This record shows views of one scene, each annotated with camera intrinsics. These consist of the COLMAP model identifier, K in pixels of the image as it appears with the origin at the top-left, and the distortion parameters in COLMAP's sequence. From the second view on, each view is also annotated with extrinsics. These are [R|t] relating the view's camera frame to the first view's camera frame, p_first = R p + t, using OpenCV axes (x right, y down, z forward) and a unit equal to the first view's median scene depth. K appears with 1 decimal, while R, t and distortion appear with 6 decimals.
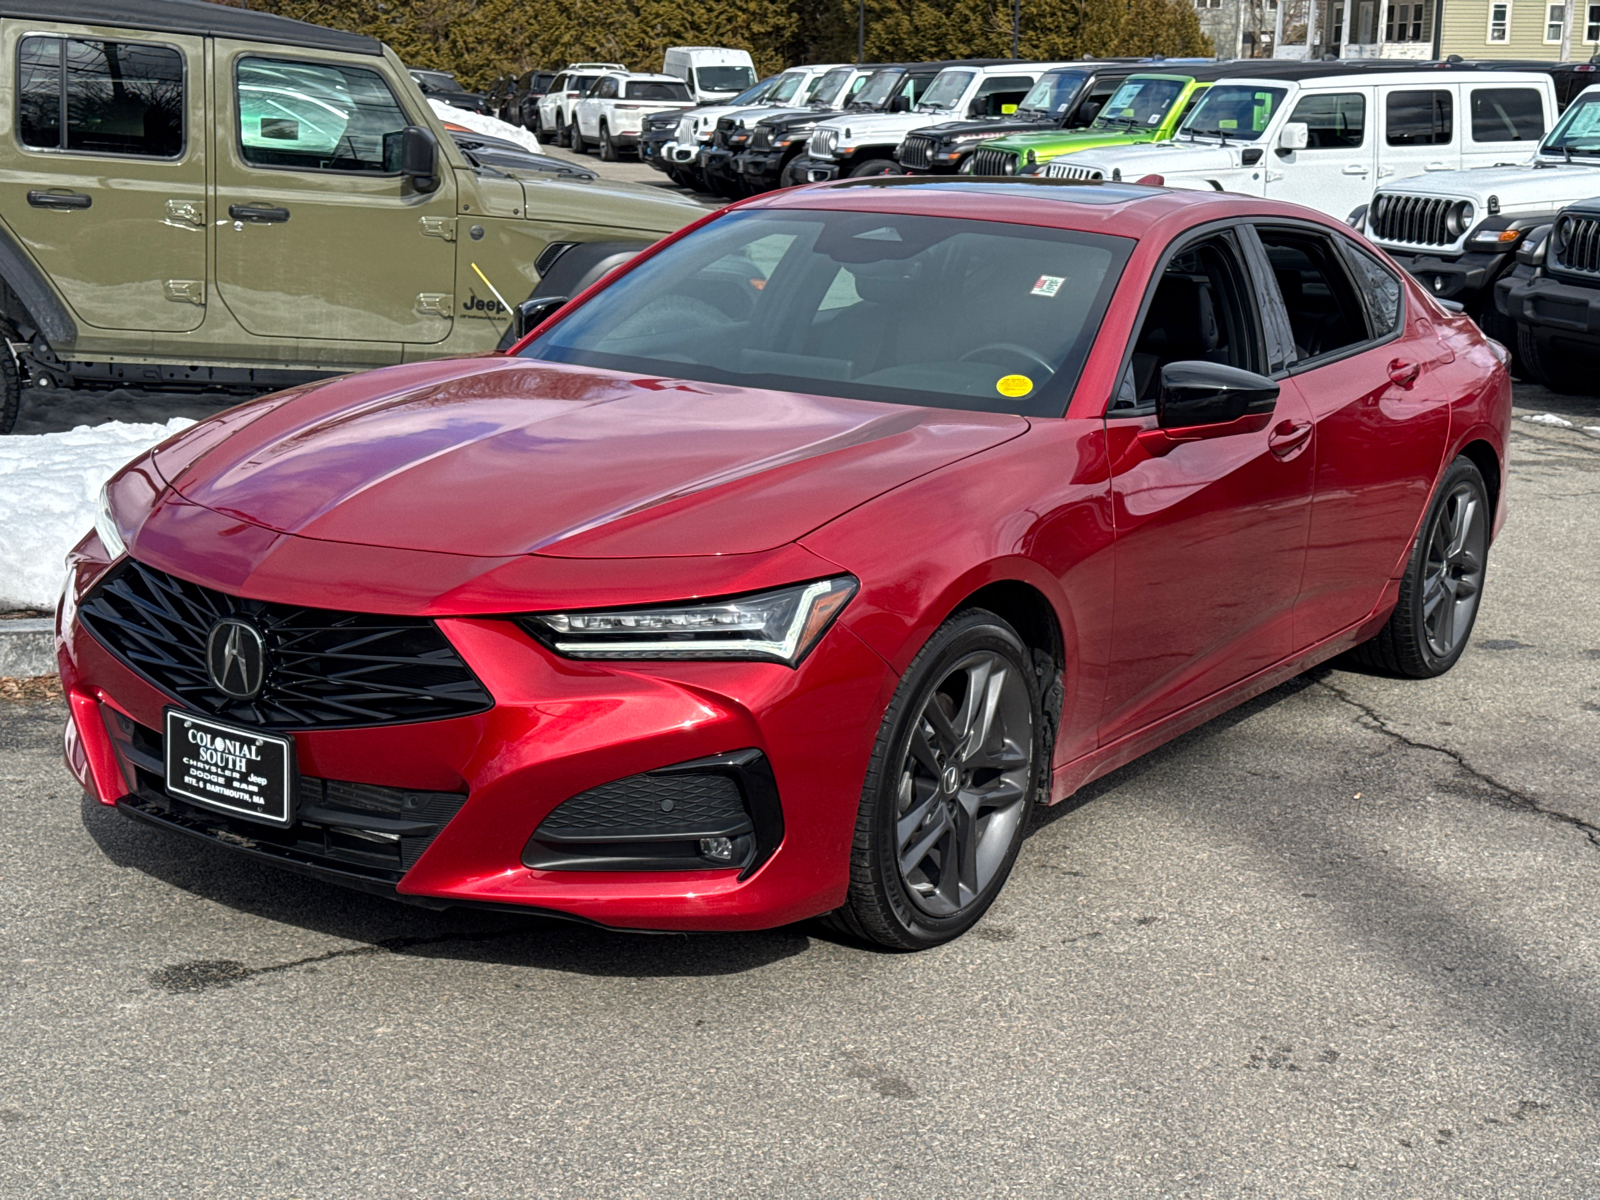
lens RADIAL K [[2251.4, 0, 817.2], [0, 2251.4, 598.3], [0, 0, 1]] dist [0.217865, -0.504093]
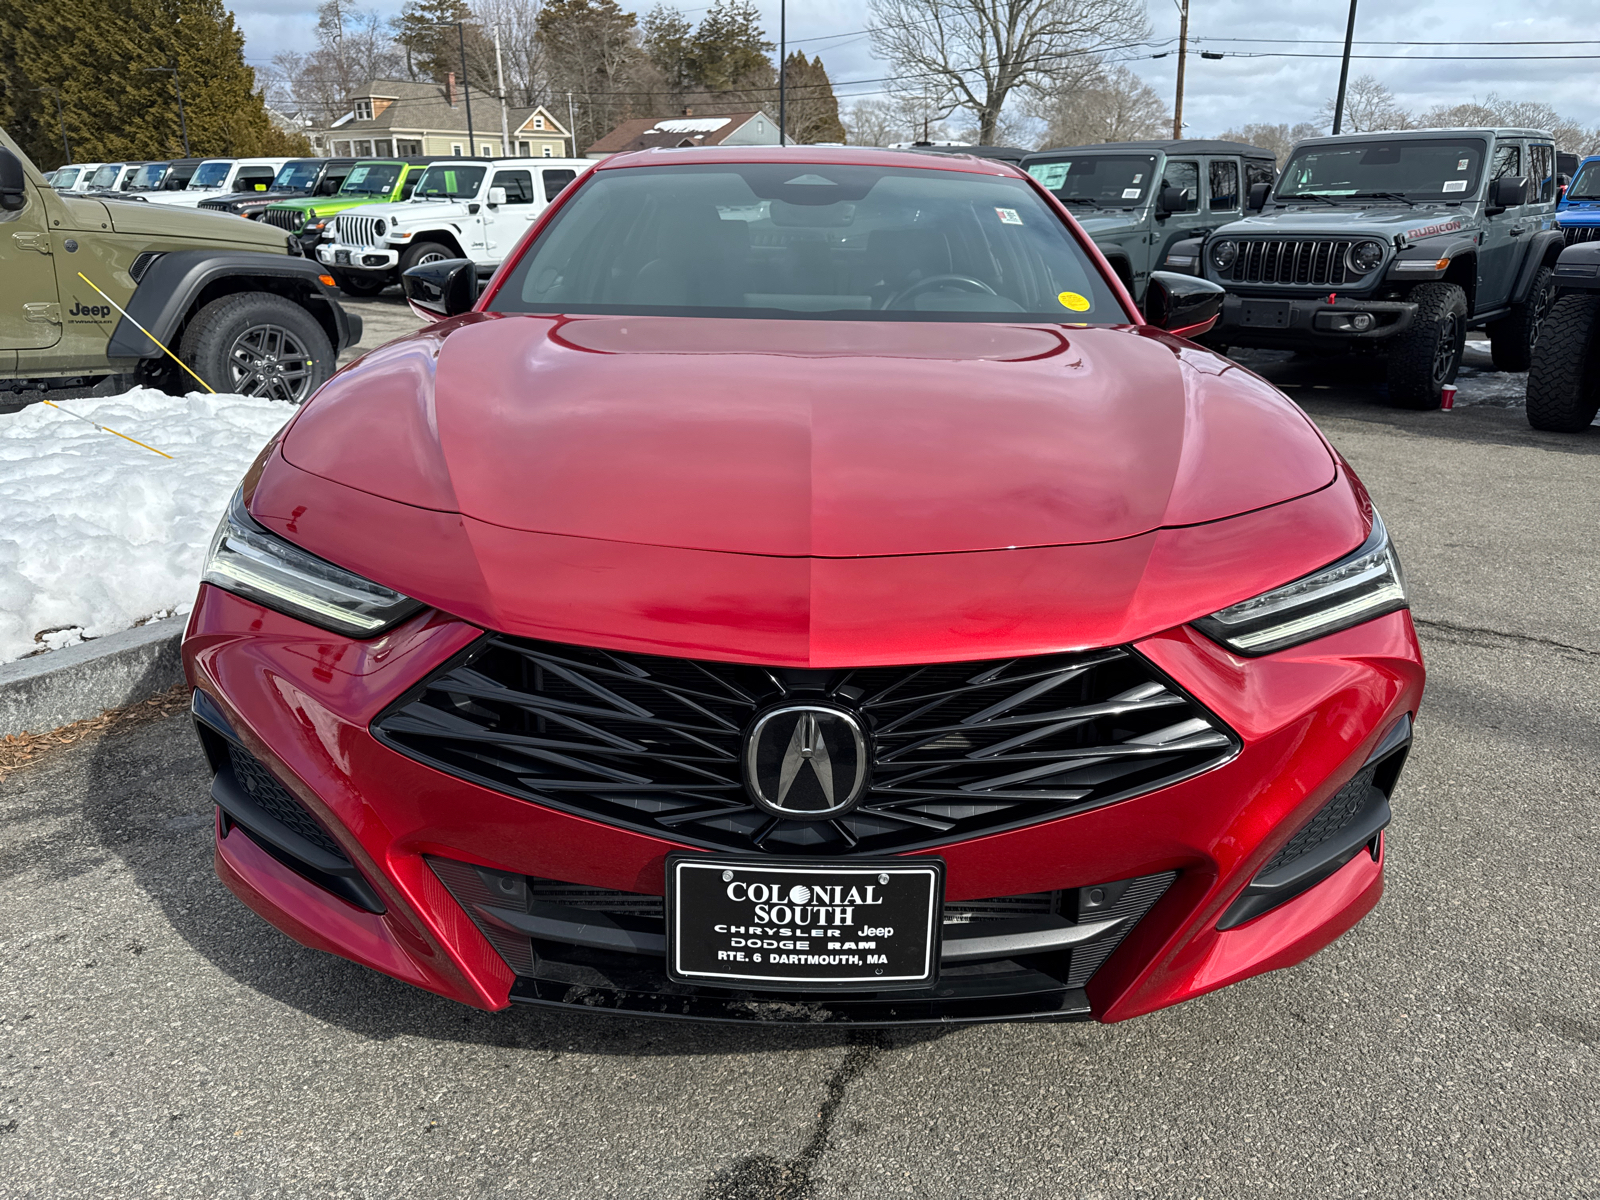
lens RADIAL K [[1145.8, 0, 800.0], [0, 1145.8, 600.0], [0, 0, 1]] dist [0.020713, -0.020444]
pose [[0.834498, -0.192563, 0.516269, -0.184850], [0.131030, 0.979420, 0.153517, -0.030187], [-0.535206, -0.060463, 0.842555, 0.327482]]
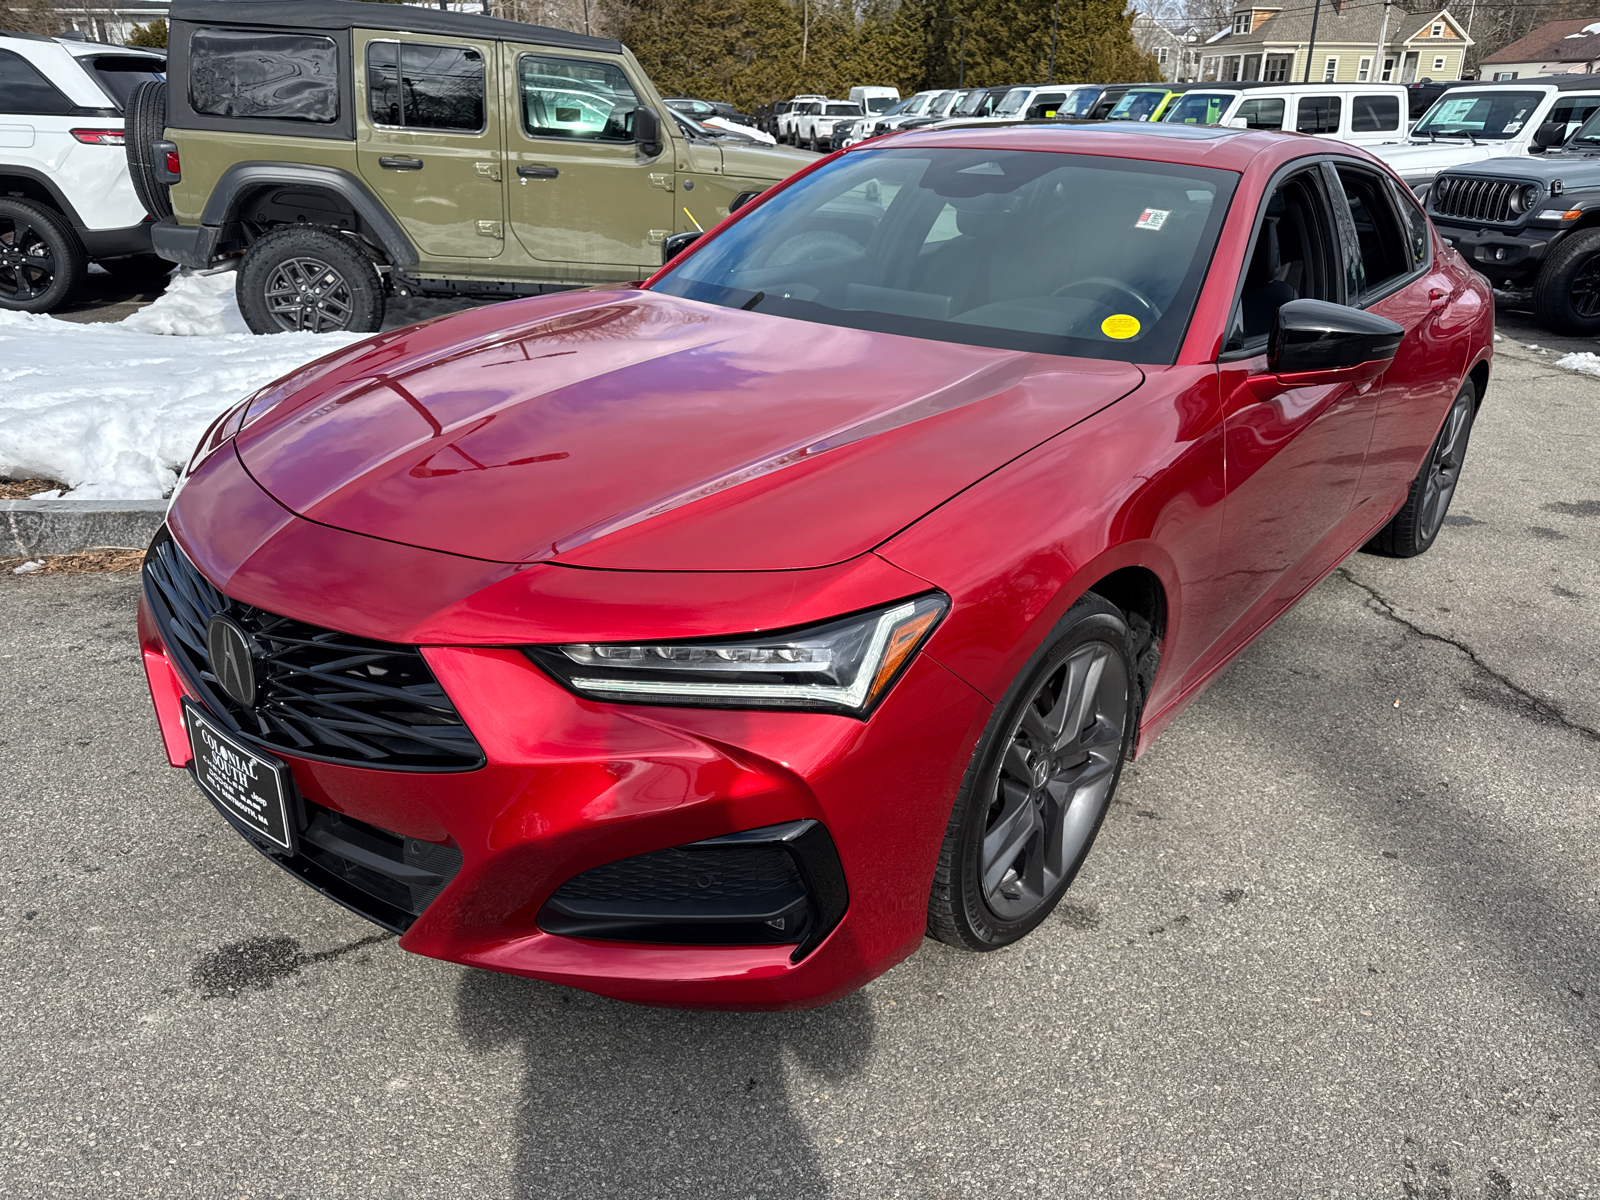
lens RADIAL K [[1145.8, 0, 800.0], [0, 1145.8, 600.0], [0, 0, 1]] dist [0.020713, -0.020444]
pose [[0.994132, 0.034401, -0.102559, 0.003090], [-0.015686, 0.983909, 0.177980, -0.035336], [0.107031, -0.175327, 0.978675, 0.265309]]
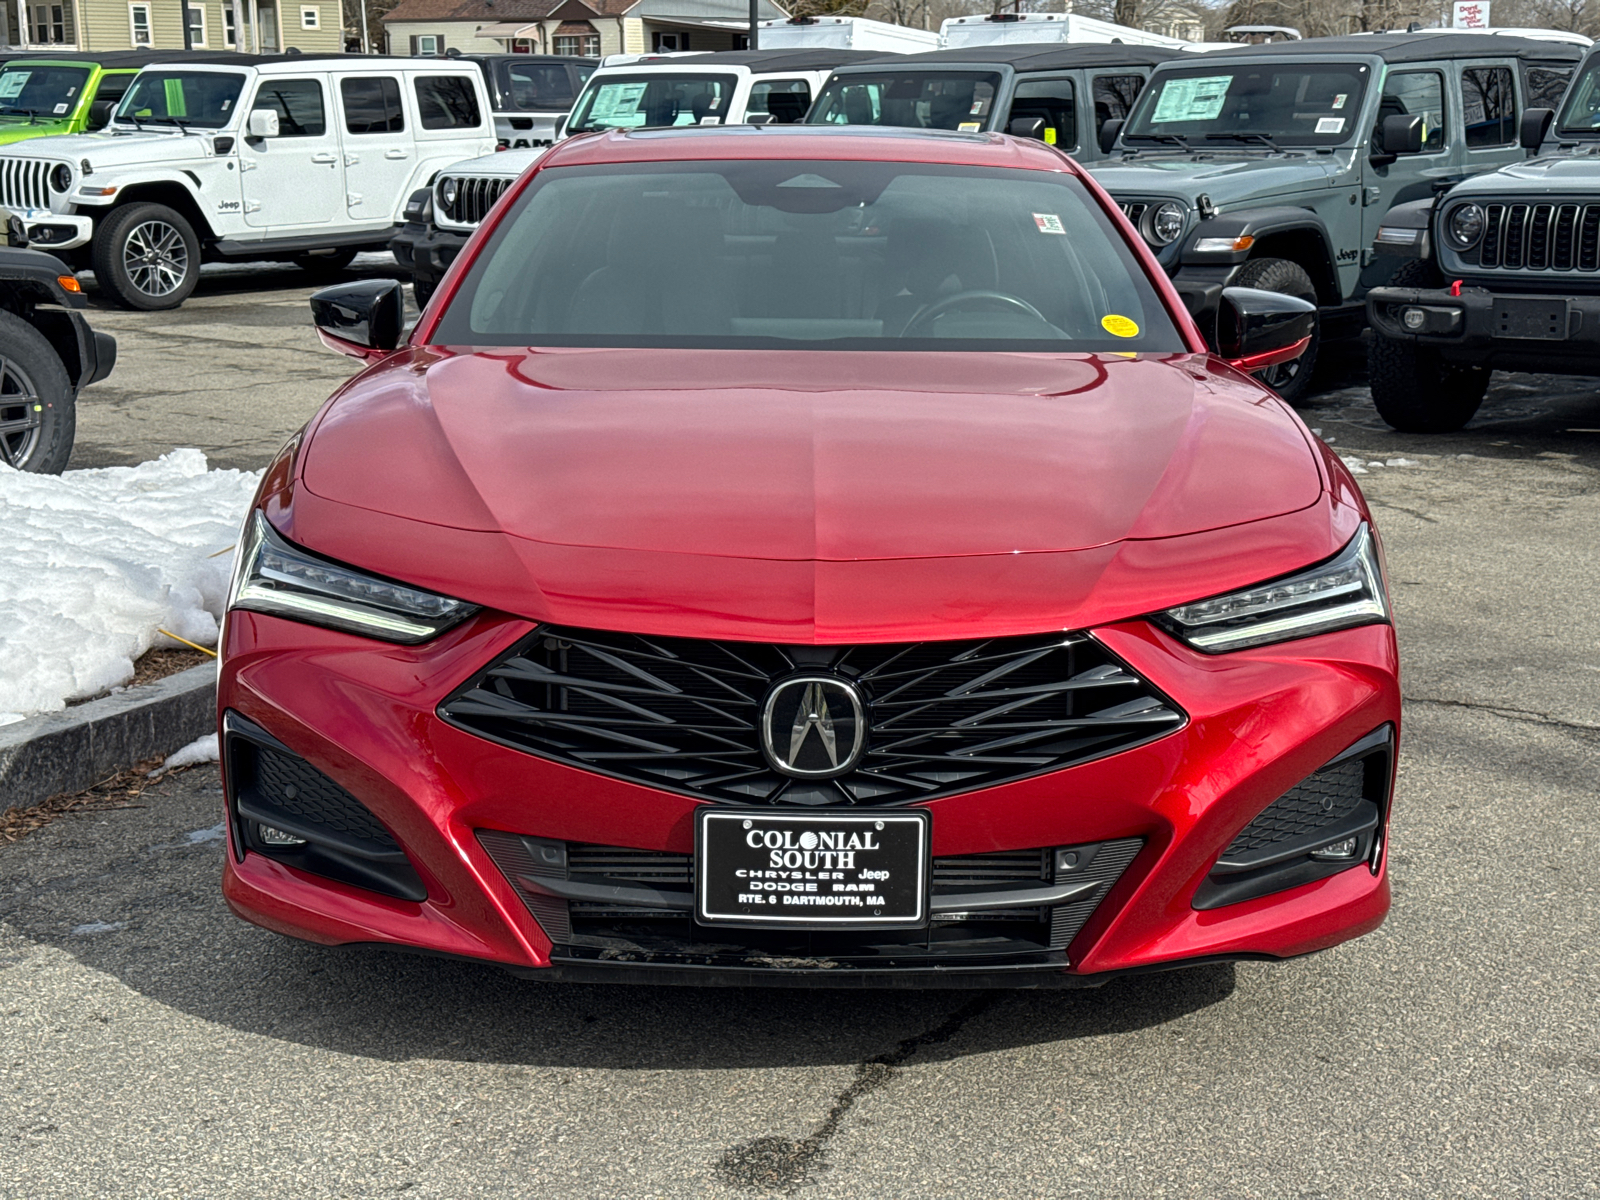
lens RADIAL K [[2251.4, 0, 817.2], [0, 2251.4, 598.3], [0, 0, 1]] dist [0.217865, -0.504093]
pose [[0.826567, -0.138385, 0.545560, -0.295243], [0.140429, 0.989354, 0.038196, -0.019912], [-0.545038, 0.045041, 0.837201, 0.162568]]
